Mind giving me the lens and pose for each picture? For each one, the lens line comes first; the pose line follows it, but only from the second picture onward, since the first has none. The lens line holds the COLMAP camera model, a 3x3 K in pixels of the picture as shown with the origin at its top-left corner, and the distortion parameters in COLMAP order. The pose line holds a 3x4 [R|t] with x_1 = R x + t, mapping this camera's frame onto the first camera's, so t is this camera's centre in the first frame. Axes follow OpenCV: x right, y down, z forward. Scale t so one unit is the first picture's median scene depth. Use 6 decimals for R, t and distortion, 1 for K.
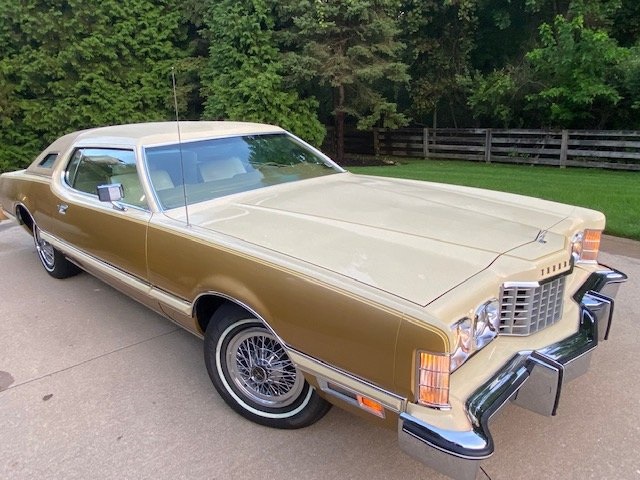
lens RADIAL K [[455.0, 0, 319.2], [0, 455.0, 237.0], [0, 0, 1]] dist [0.042167, -0.050800]
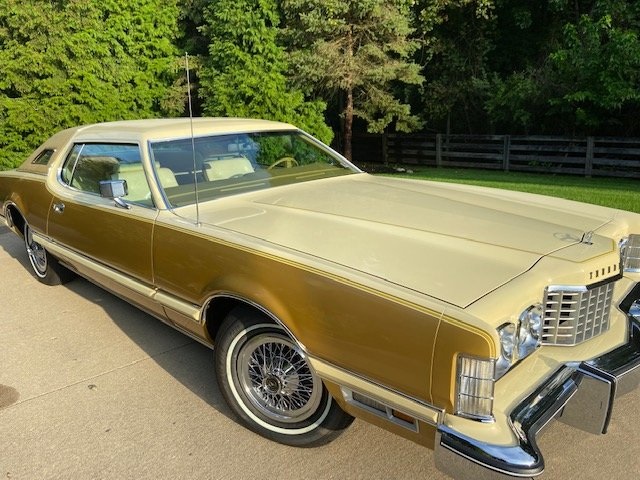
lens RADIAL K [[486.4, 0, 321.7], [0, 486.4, 238.7], [0, 0, 1]] dist [0.105078, -0.128802]
pose [[0.999932, 0.011636, 0.000973, -0.007289], [-0.011607, 0.999603, -0.025665, 0.005001], [-0.001272, 0.025652, 0.999670, 0.001426]]
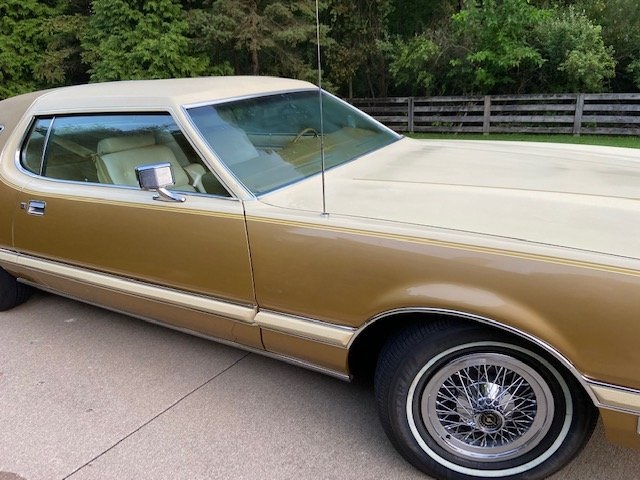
lens RADIAL K [[486.4, 0, 316.4], [0, 486.4, 227.9], [0, 0, 1]] dist [0.105078, -0.128802]
pose [[0.970873, -0.081833, 0.225188, -0.085944], [0.078796, 0.996638, 0.022457, -0.004102], [-0.226269, -0.004059, 0.974056, 0.054375]]
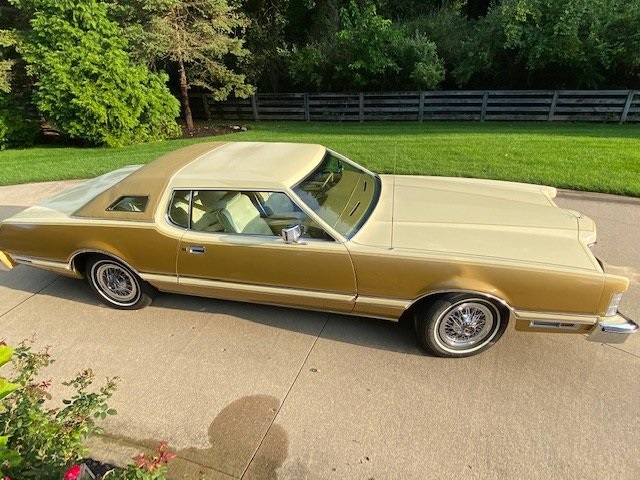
lens RADIAL K [[386.4, 0, 318.5], [0, 386.4, 241.2], [0, 0, 1]] dist [0.033771, -0.041960]
pose [[0.869570, -0.222678, 0.440751, -0.185068], [0.147229, 0.968872, 0.199026, -0.058405], [-0.471350, -0.108176, 0.875287, 0.012979]]
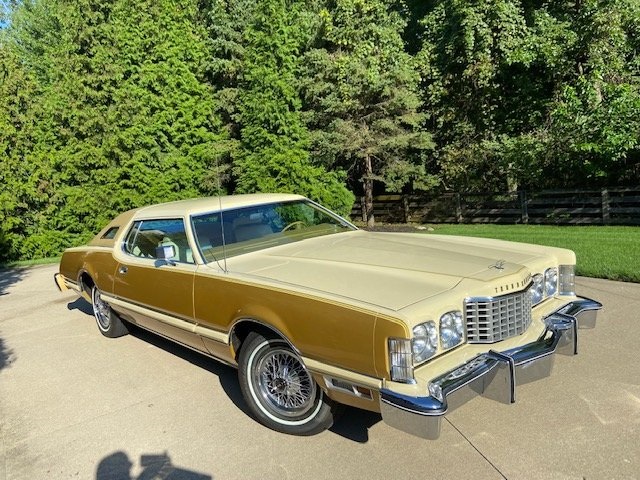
lens RADIAL K [[486.4, 0, 318.6], [0, 486.4, 231.7], [0, 0, 1]] dist [0.105078, -0.128802]
pose [[0.996015, -0.046687, -0.075993, 0.014383], [0.033098, 0.984690, -0.171142, 0.019578], [0.082819, 0.167945, 0.982311, -0.062817]]
